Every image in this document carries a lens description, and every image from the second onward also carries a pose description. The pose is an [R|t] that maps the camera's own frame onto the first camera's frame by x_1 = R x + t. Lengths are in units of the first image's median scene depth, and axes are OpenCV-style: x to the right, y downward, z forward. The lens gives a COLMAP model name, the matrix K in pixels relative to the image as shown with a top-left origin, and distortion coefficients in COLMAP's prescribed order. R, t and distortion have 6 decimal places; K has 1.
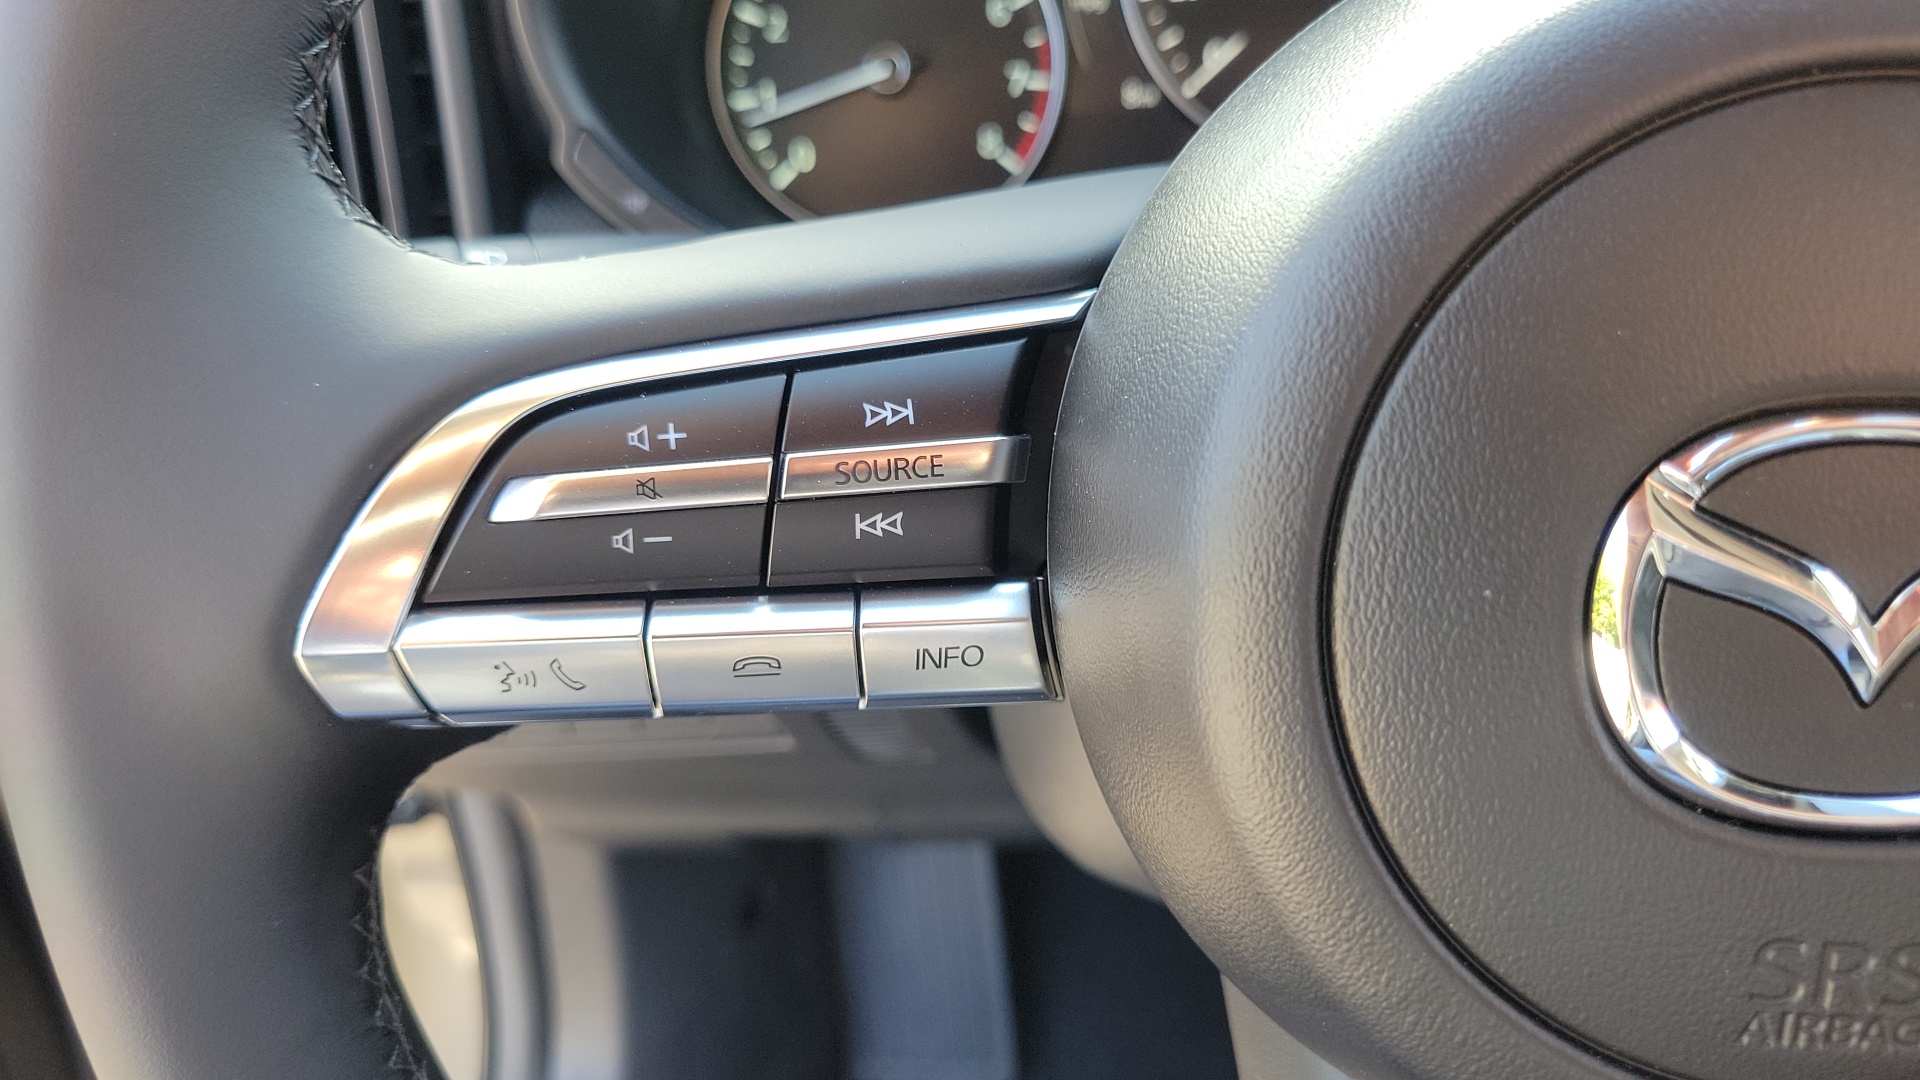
lens RADIAL K [[1495.5, 0, 960.5], [0, 1495.5, 552.9], [0, 0, 1]] dist [0.020159, -0.019841]
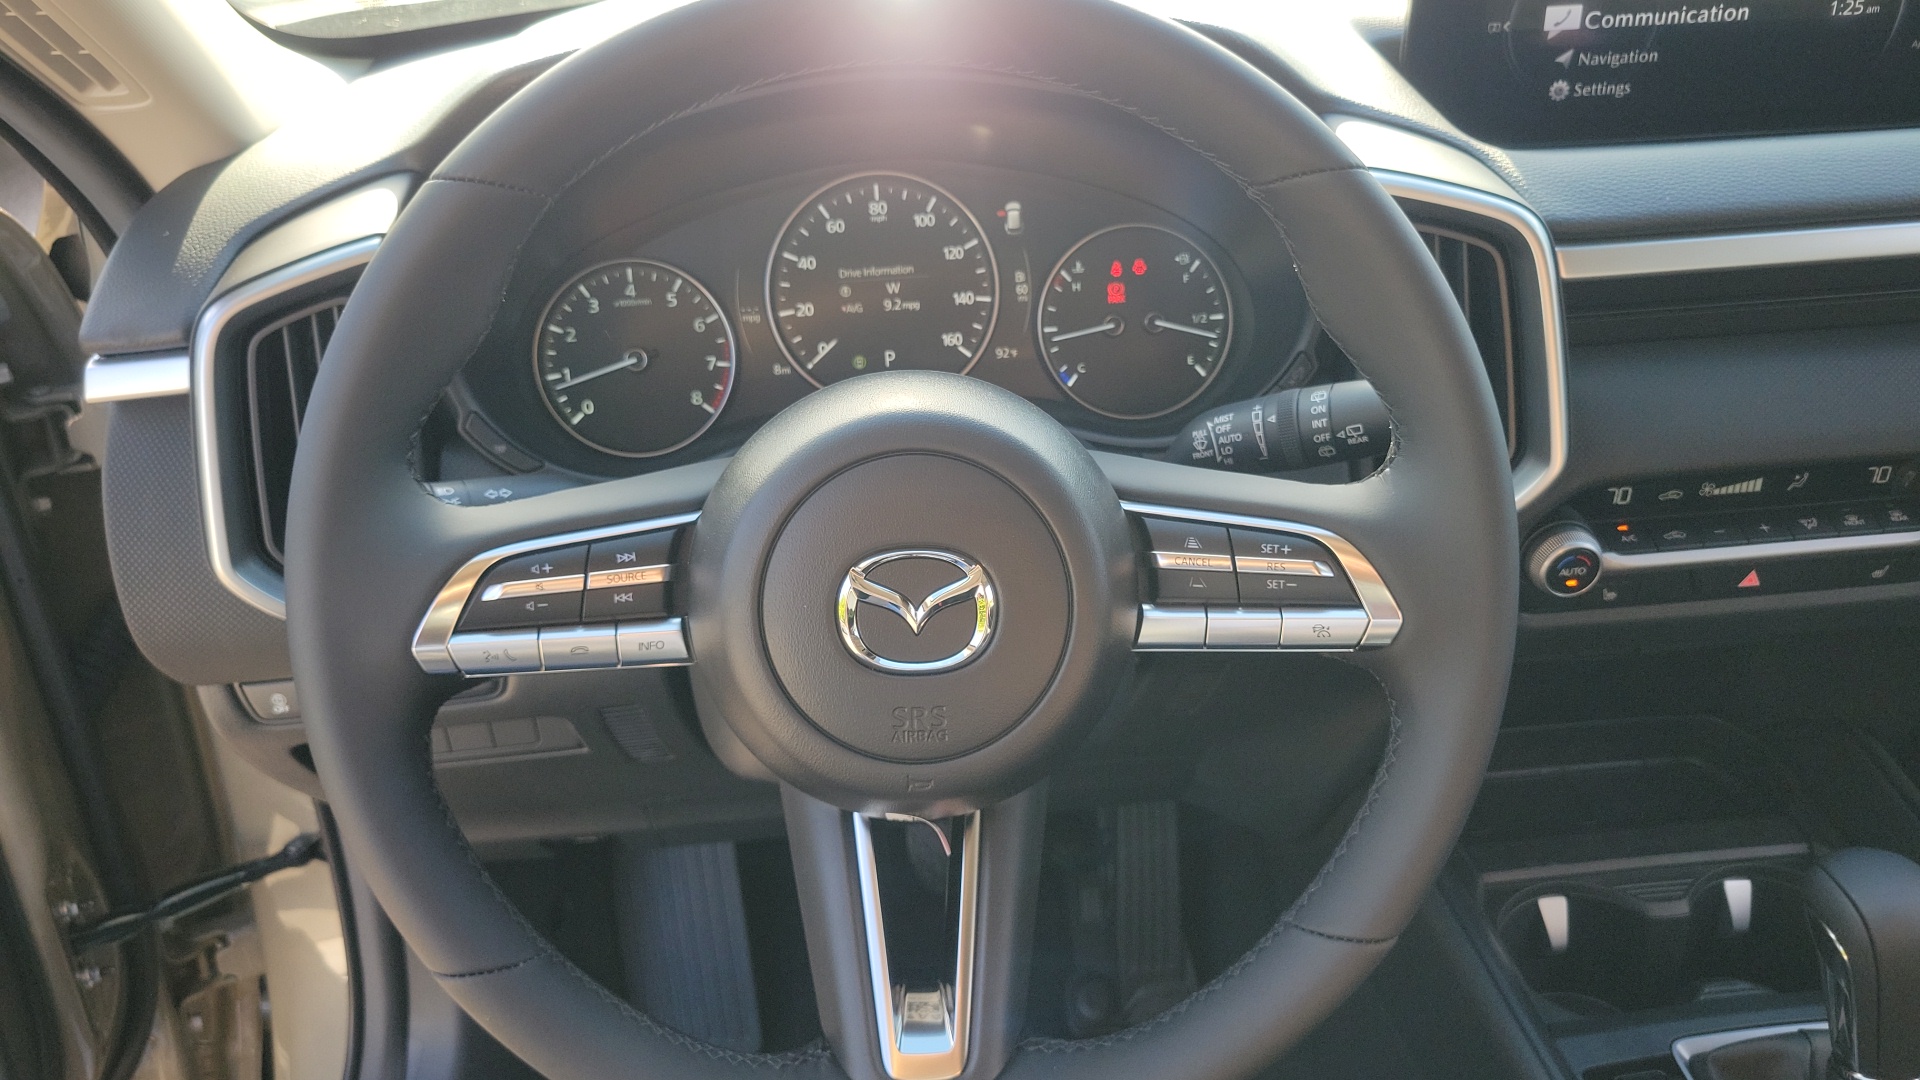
lens RADIAL K [[1495.5, 0, 956.2], [0, 1495.5, 524.3], [0, 0, 1]] dist [0.020159, -0.019841]
pose [[0.989726, -0.029679, 0.139866, 0.170846], [0.043640, 0.994245, -0.097834, 0.143939], [-0.136157, 0.102933, 0.985325, -1.824980]]
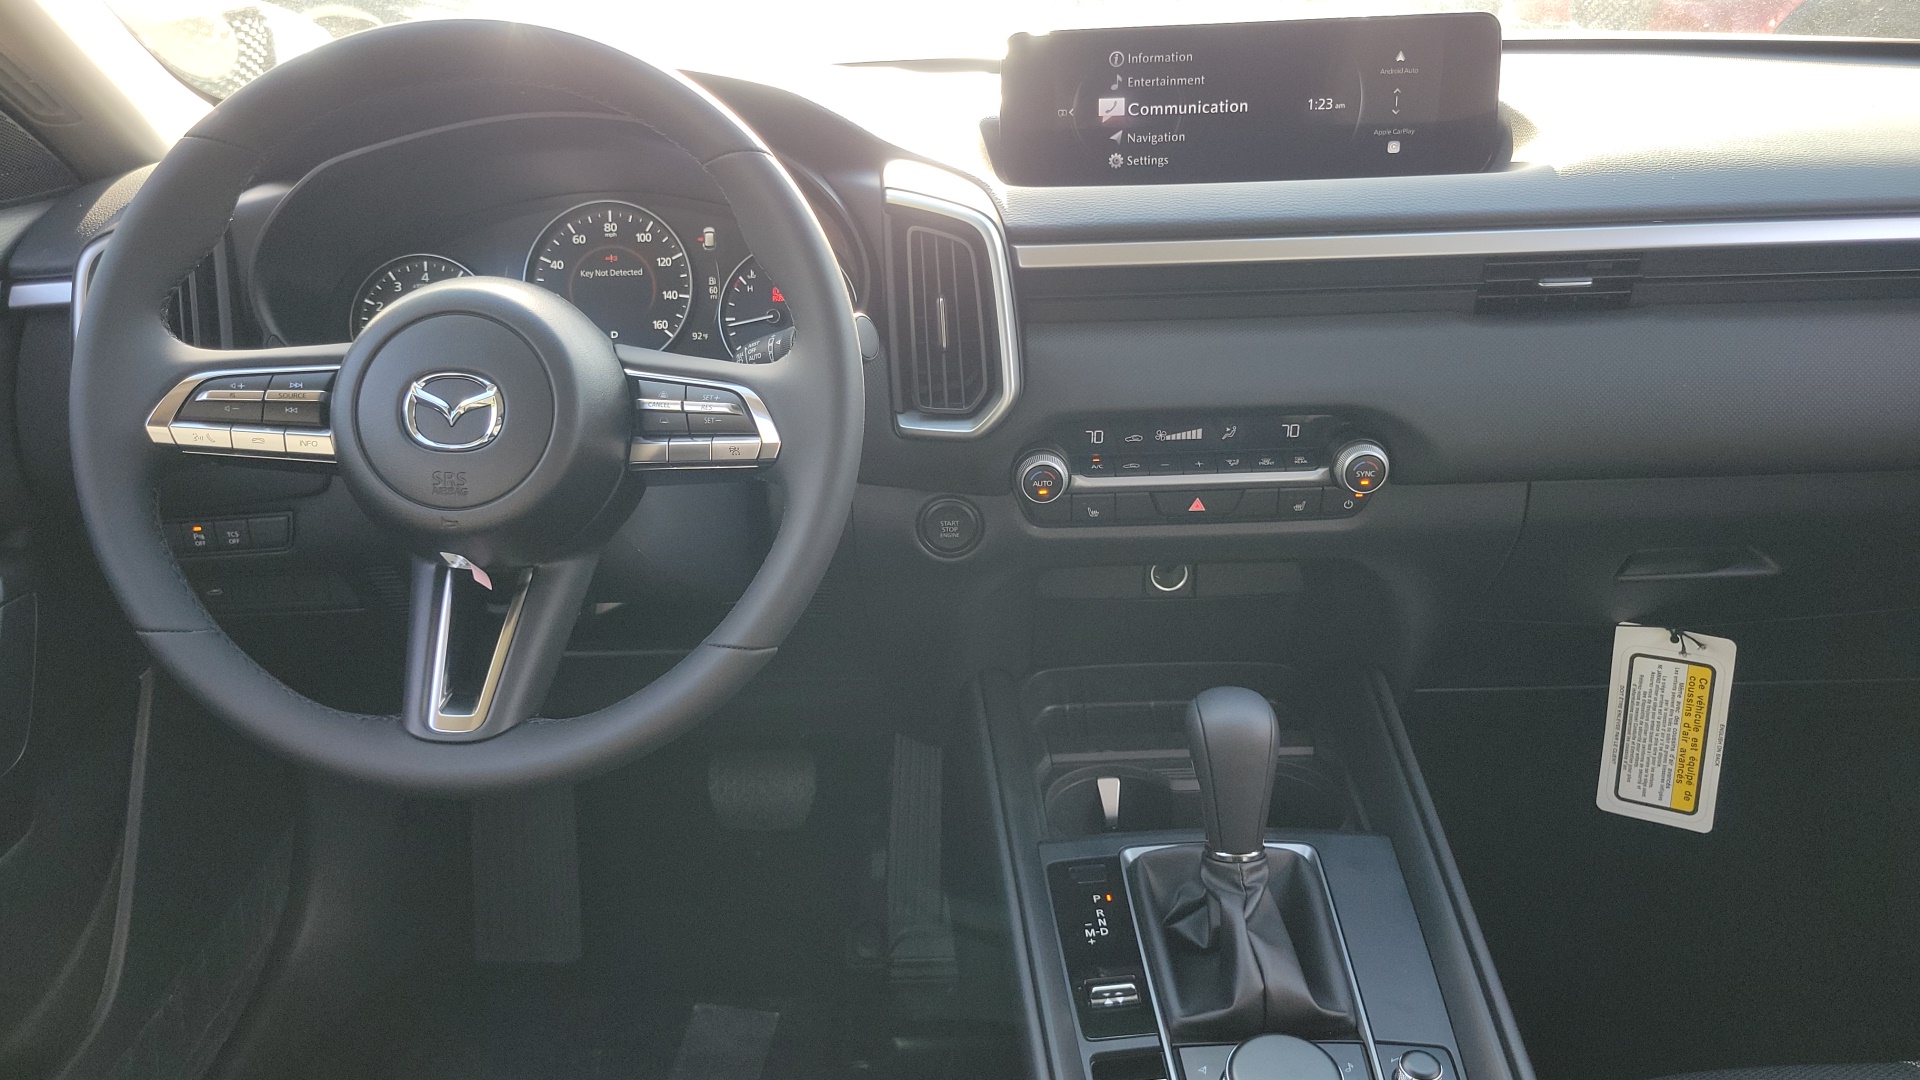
lens RADIAL K [[1495.5, 0, 963.6], [0, 1495.5, 541.6], [0, 0, 1]] dist [0.020159, -0.019841]
pose [[0.997060, 0.030686, 0.070207, 1.579928], [-0.015870, 0.979137, -0.202578, 1.194286], [-0.074958, 0.200869, 0.976746, -3.275703]]
